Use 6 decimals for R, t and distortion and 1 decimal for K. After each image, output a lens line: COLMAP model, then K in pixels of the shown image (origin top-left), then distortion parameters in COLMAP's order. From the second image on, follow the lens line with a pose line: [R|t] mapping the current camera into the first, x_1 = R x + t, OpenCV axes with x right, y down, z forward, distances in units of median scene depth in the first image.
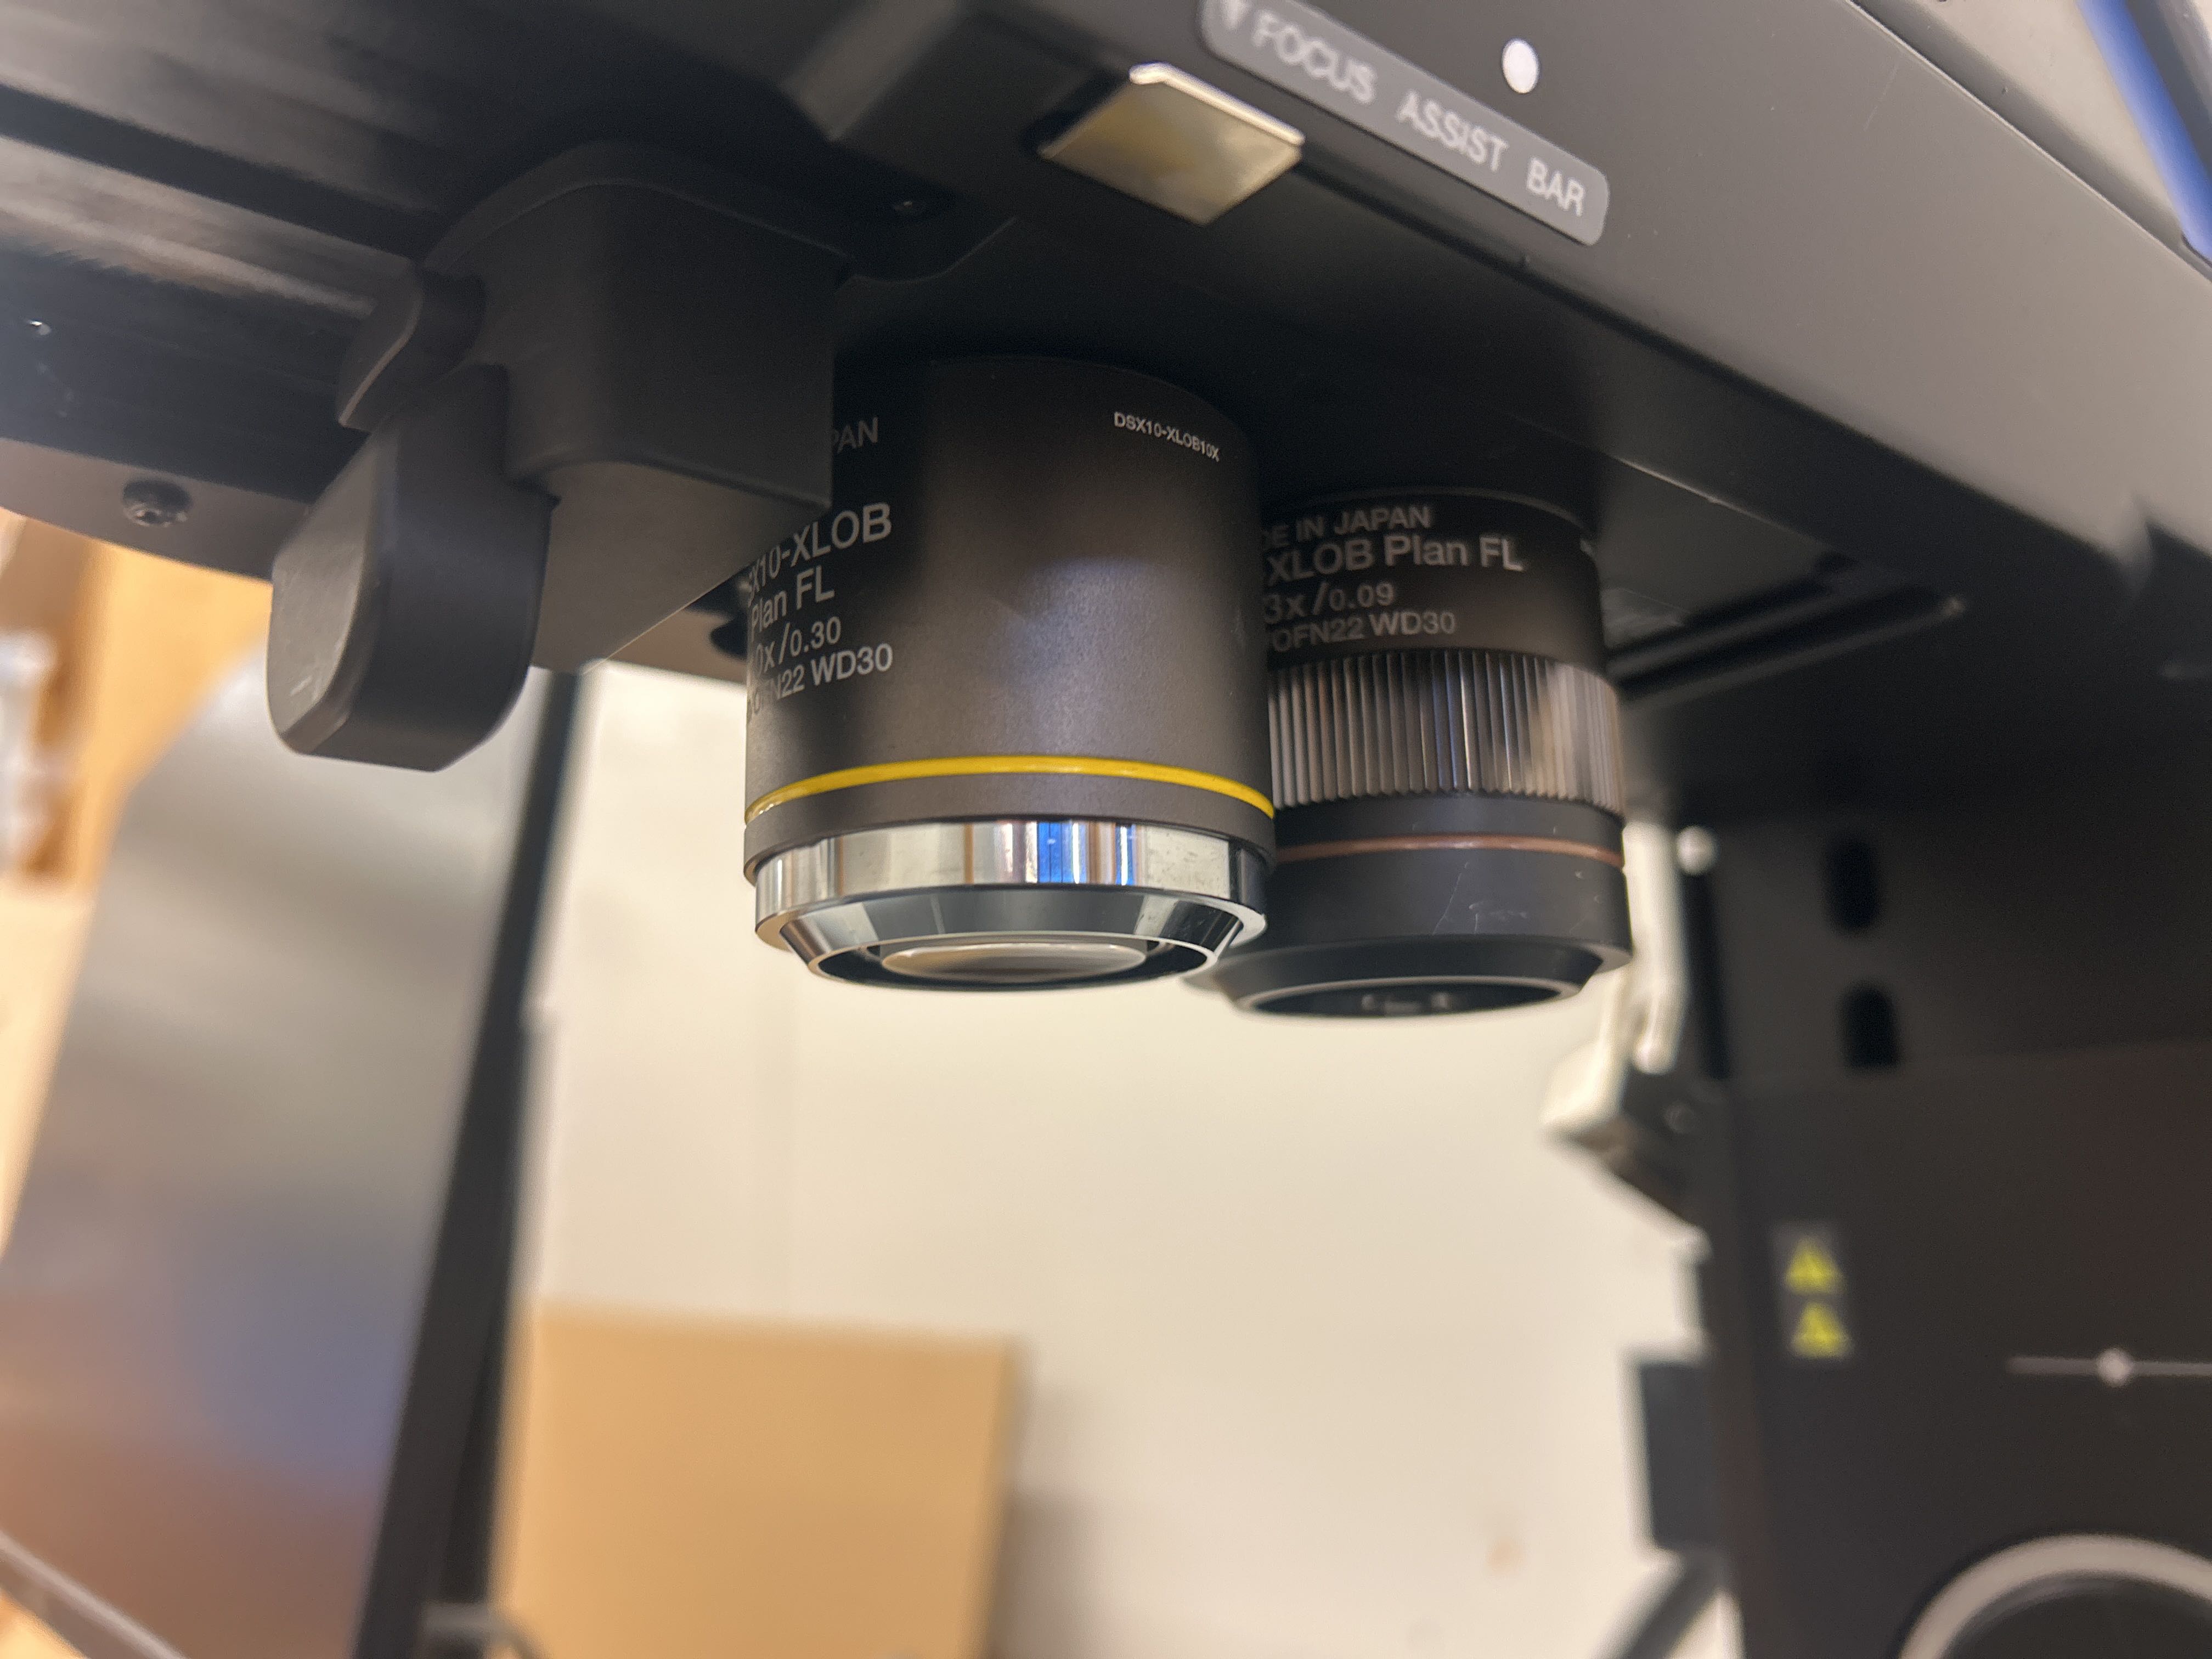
lens RADIAL K [[1696.0, 0, 1119.5], [0, 1696.0, 832.3], [0, 0, 1]] dist [0.056845, -0.092875]
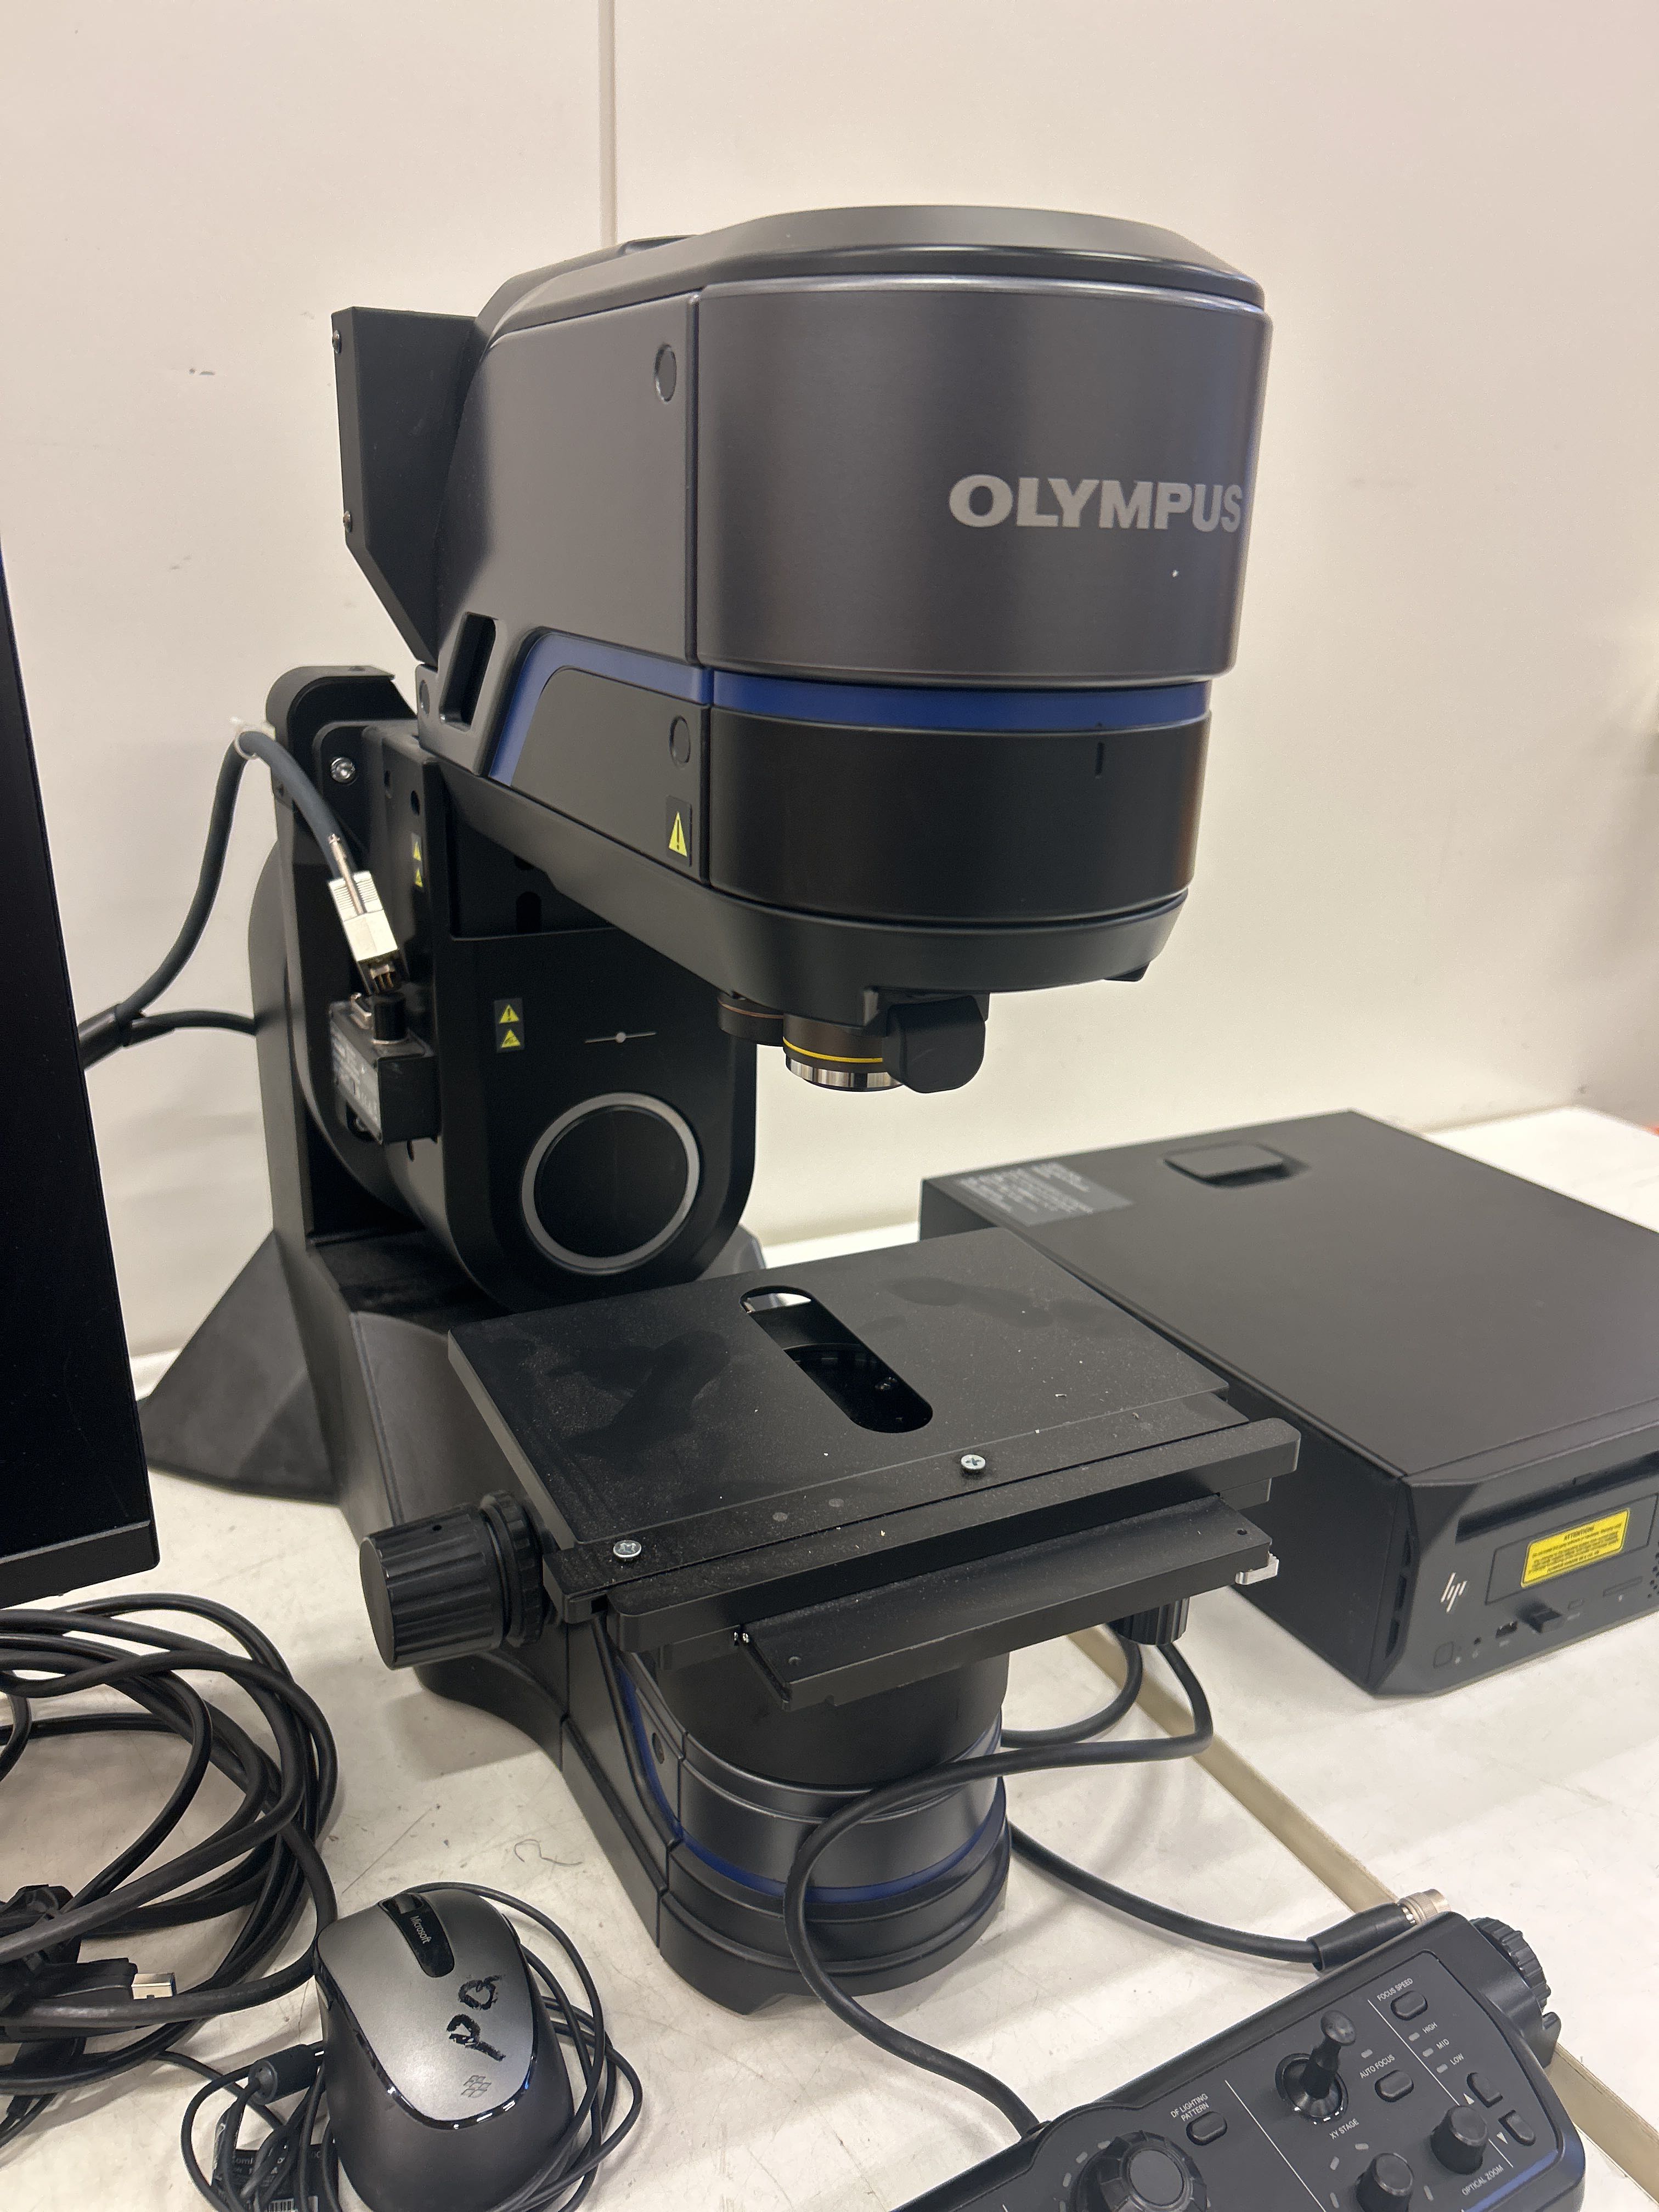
lens RADIAL K [[1675.5, 0, 829.5], [0, 1675.5, 1106.0], [0, 0, 1]] dist [0.007100, 0.001113]
pose [[0.183762, -0.298631, 0.936510, -1.791107], [-0.262644, 0.903179, 0.339539, -0.553857], [-0.947233, -0.308363, 0.087537, 0.372152]]
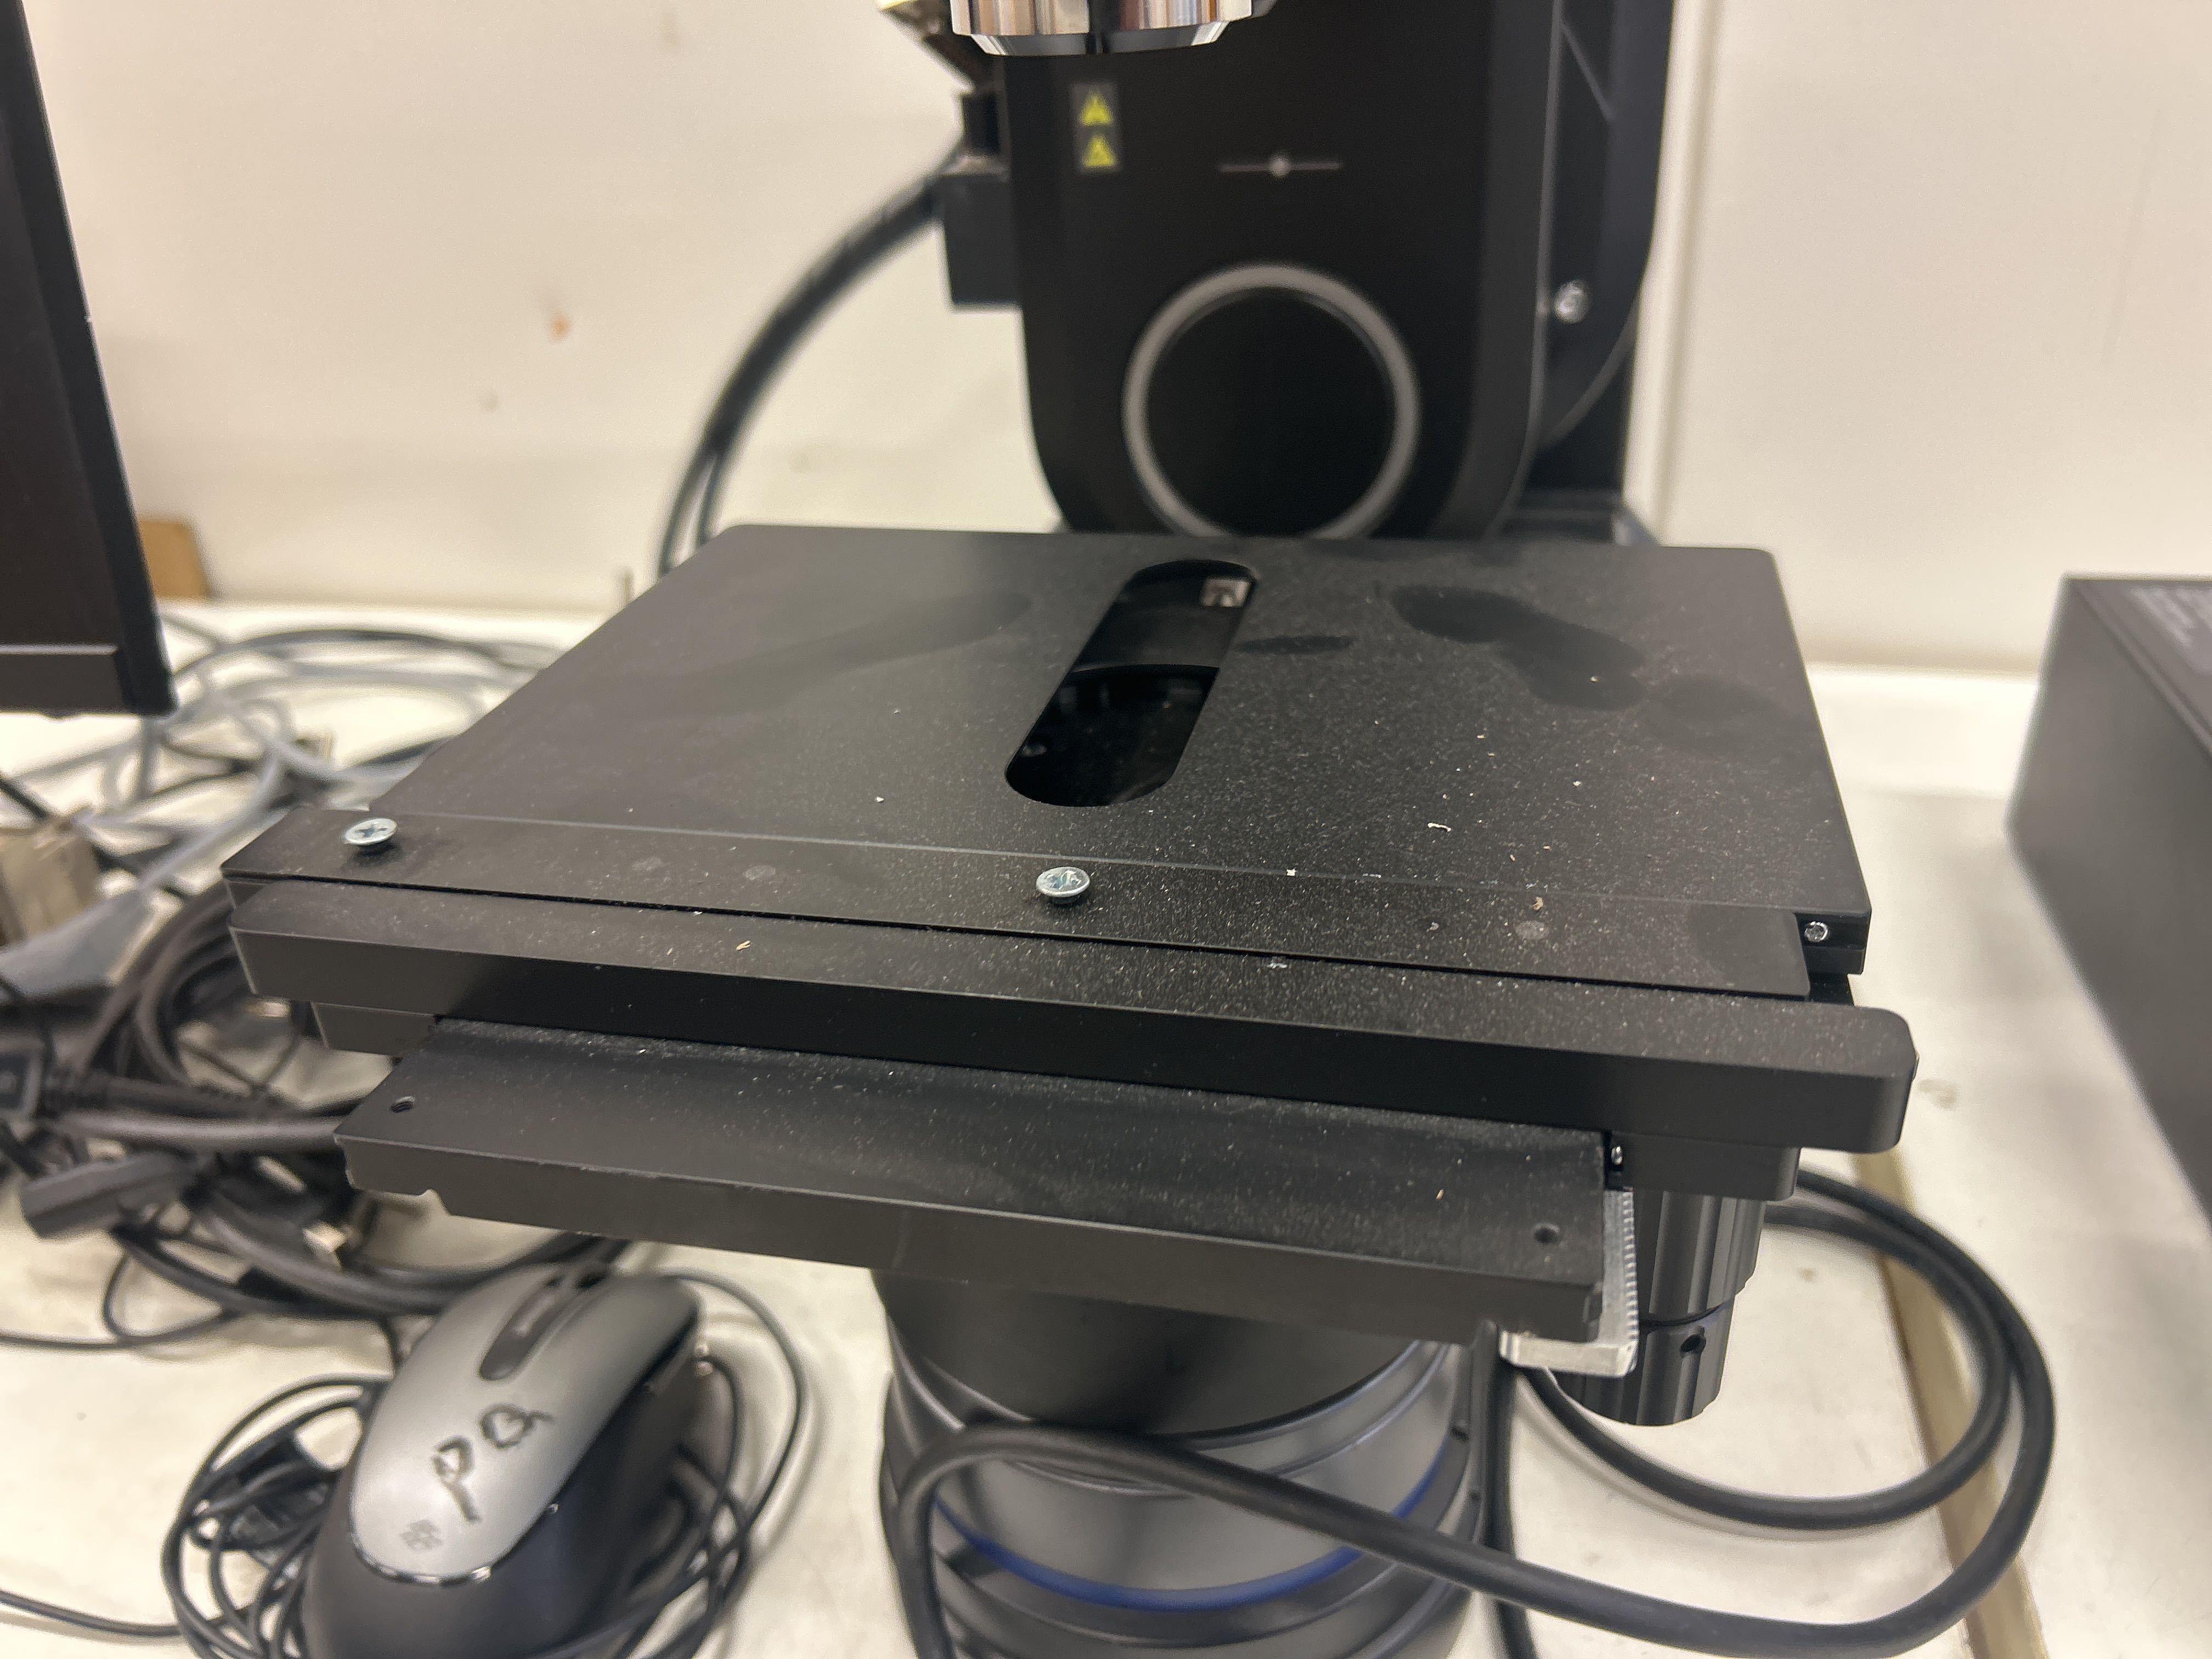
lens RADIAL K [[1696.0, 0, 1119.5], [0, 1696.0, 832.3], [0, 0, 1]] dist [0.056845, -0.092875]
pose [[0.767486, -0.323401, 0.553514, -0.651208], [-0.115533, 0.779513, 0.615640, -0.187116], [-0.630569, -0.536444, 0.560901, -0.203947]]
